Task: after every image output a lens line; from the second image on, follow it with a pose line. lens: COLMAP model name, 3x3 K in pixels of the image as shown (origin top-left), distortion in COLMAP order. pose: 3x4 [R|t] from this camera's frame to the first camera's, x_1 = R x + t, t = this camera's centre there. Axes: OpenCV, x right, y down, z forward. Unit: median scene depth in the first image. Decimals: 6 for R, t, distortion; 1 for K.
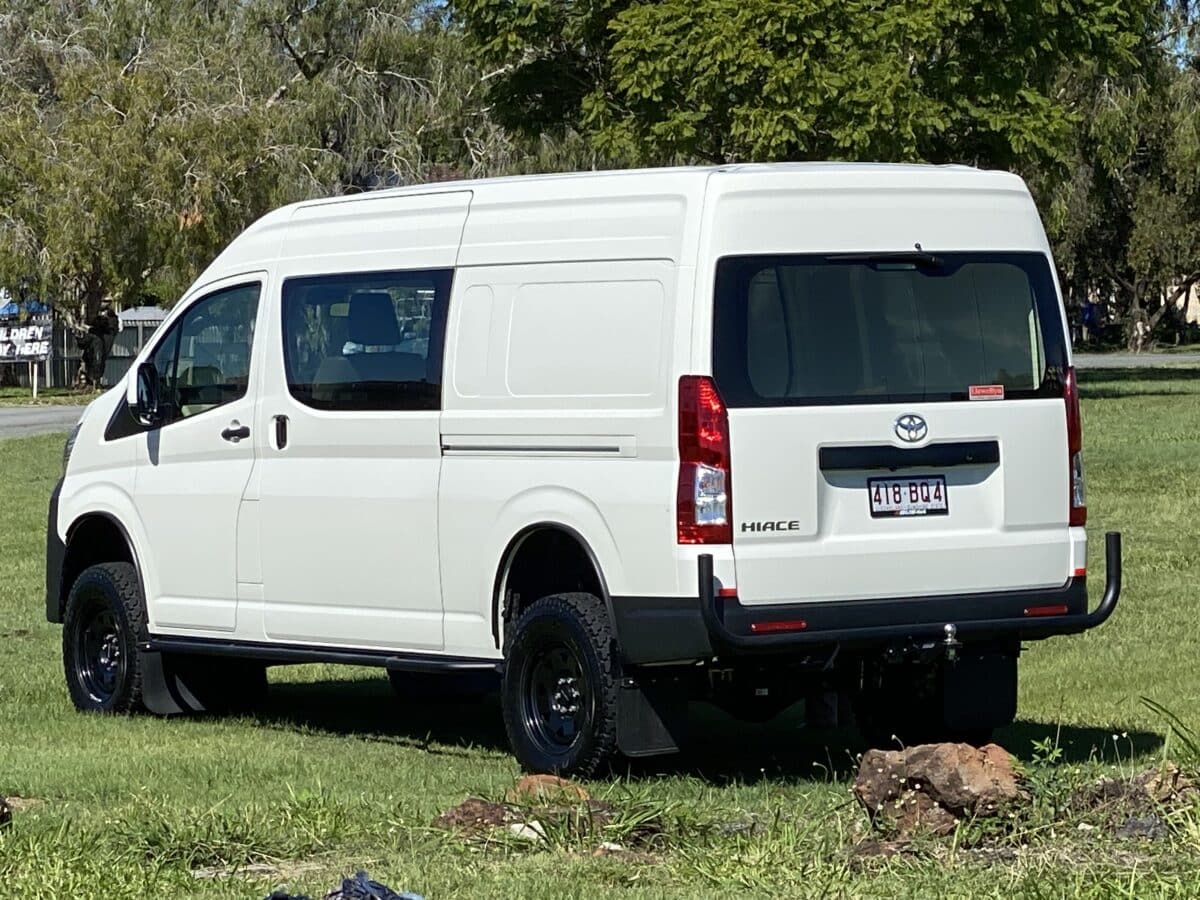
lens RADIAL K [[4982.5, 0, 604.3], [0, 4982.5, 446.4], [0, 0, 1]] dist [0.100712, 0.000000]
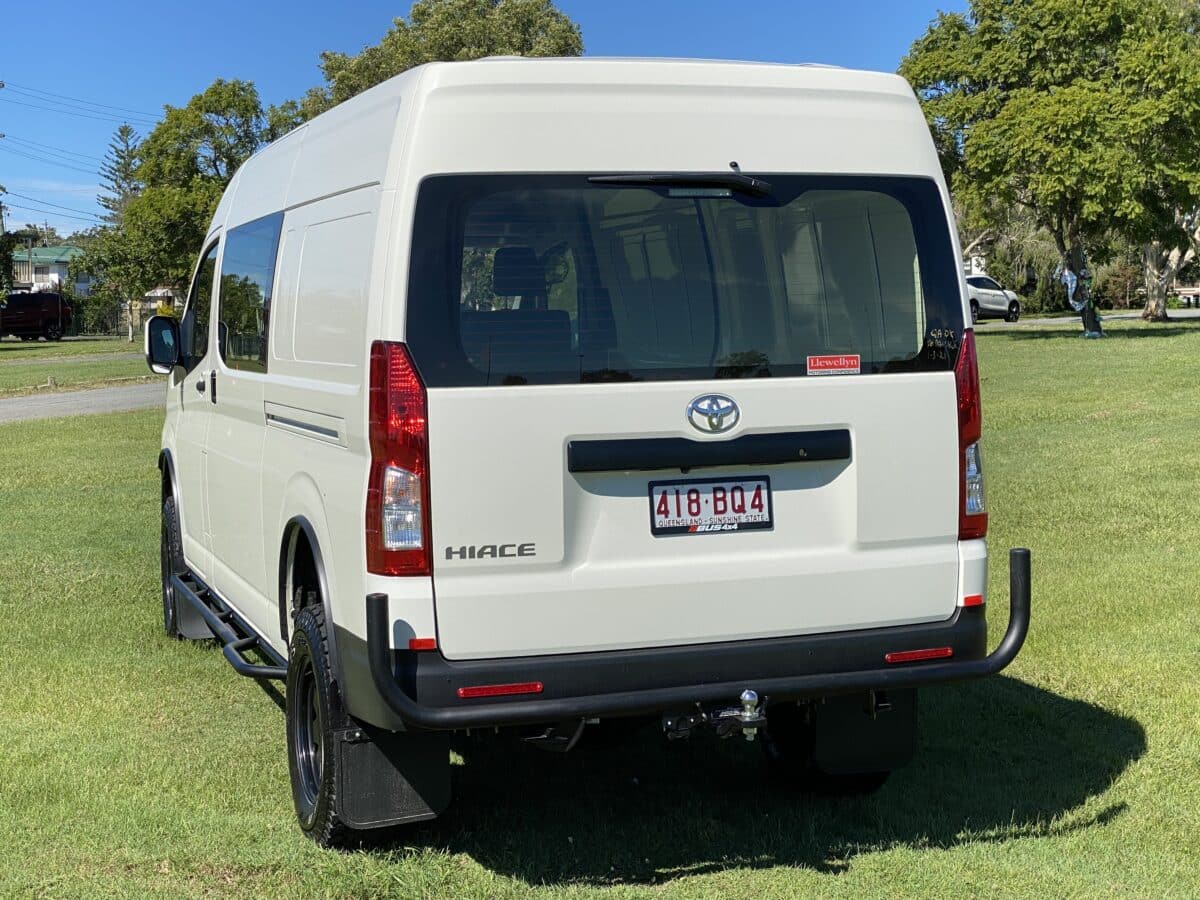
lens RADIAL K [[1879.9, 0, 596.0], [0, 1879.9, 435.2], [0, 0, 1]] dist [0.112308, 0.000000]
pose [[0.969839, 0.019753, -0.242946, 0.109282], [-0.007815, 0.998718, 0.050004, -0.013892], [0.243622, -0.046598, 0.968750, 0.709863]]
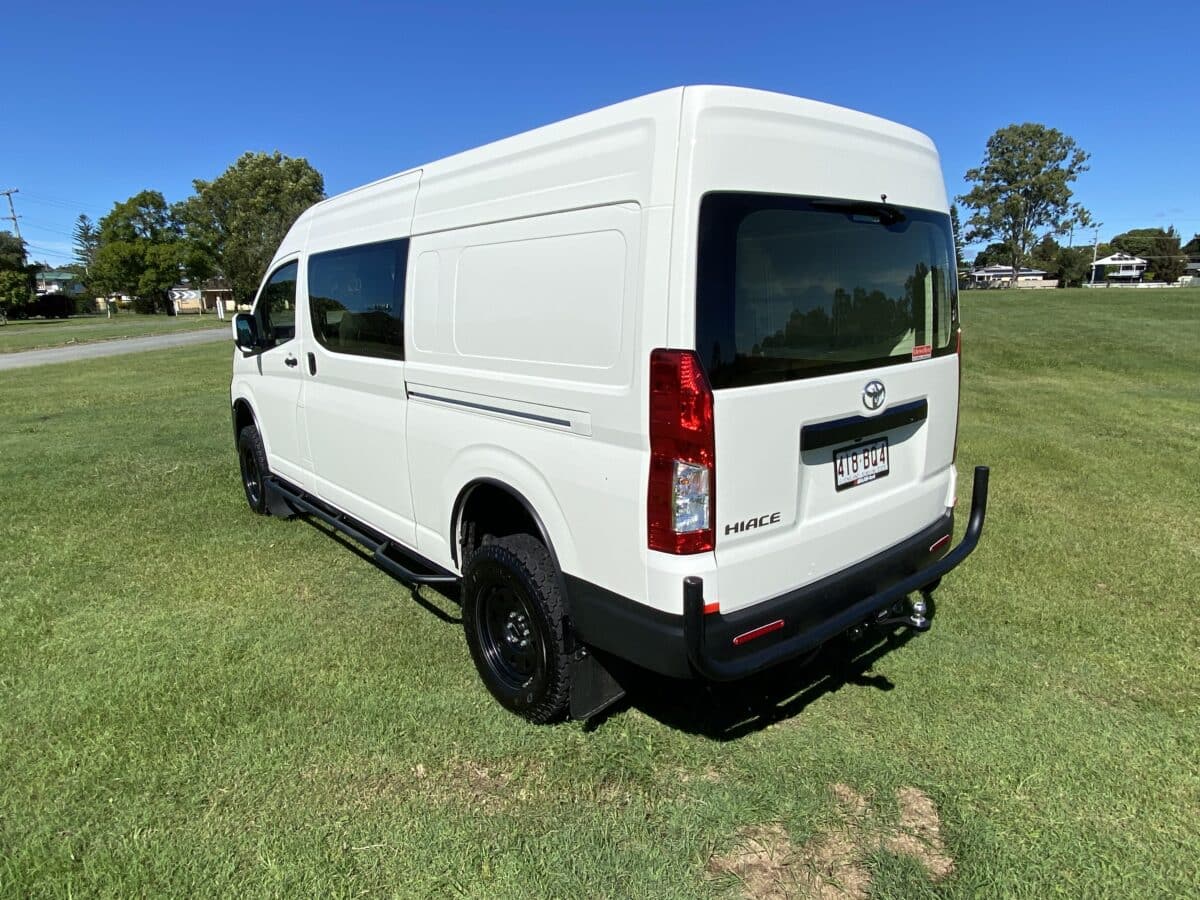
lens RADIAL K [[715.7, 0, 588.7], [0, 715.7, 456.5], [0, 0, 1]] dist [0.020727, -0.015670]
pose [[0.994440, -0.025779, 0.102096, -0.007058], [0.005186, 0.980384, 0.197026, -0.019034], [-0.105173, -0.195402, 0.975068, 0.847833]]
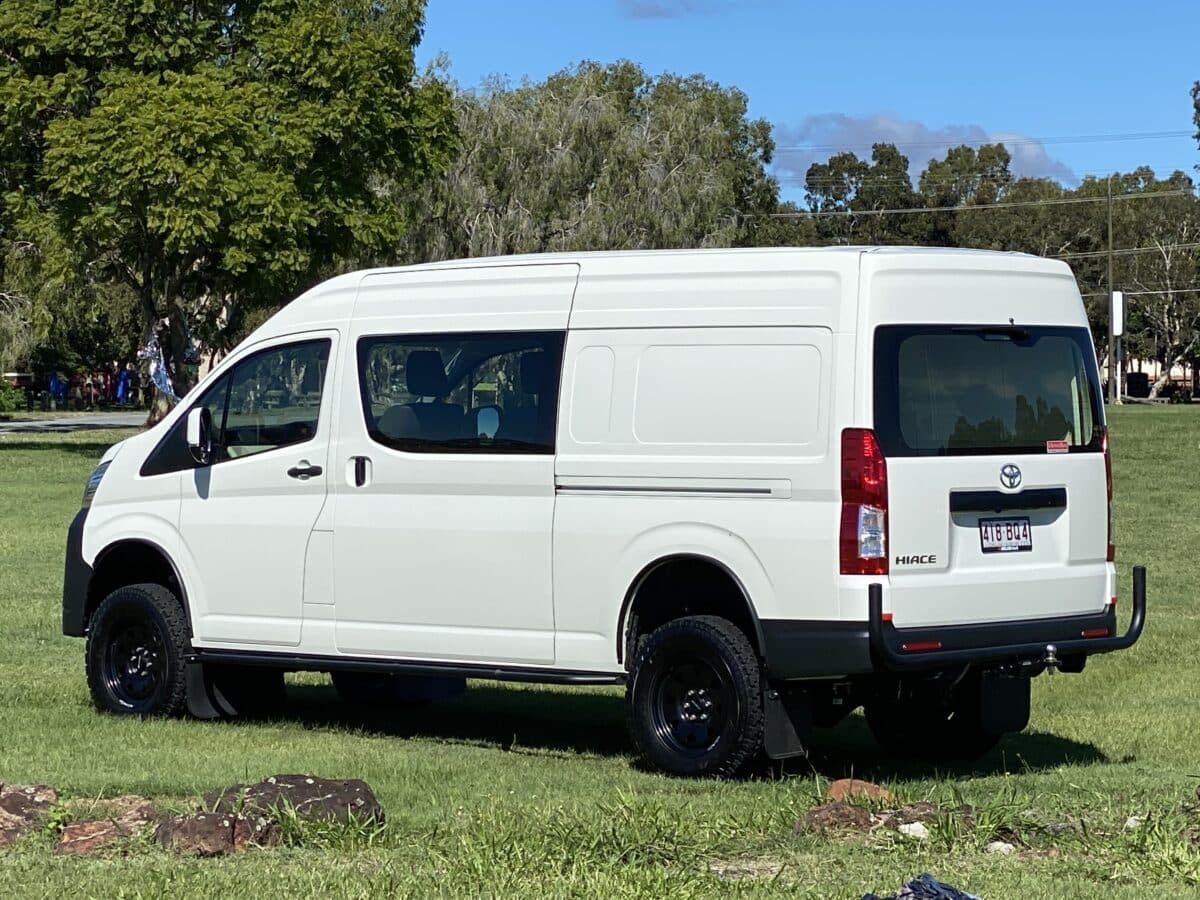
lens RADIAL K [[3898.0, 0, 595.1], [0, 3898.0, 452.6], [0, 0, 1]] dist [0.096191, 0.000000]
pose [[0.970870, 0.015429, 0.239109, -0.244974], [-0.013339, 0.999857, -0.010354, 0.001490], [-0.239235, 0.006863, 0.970938, 0.133760]]
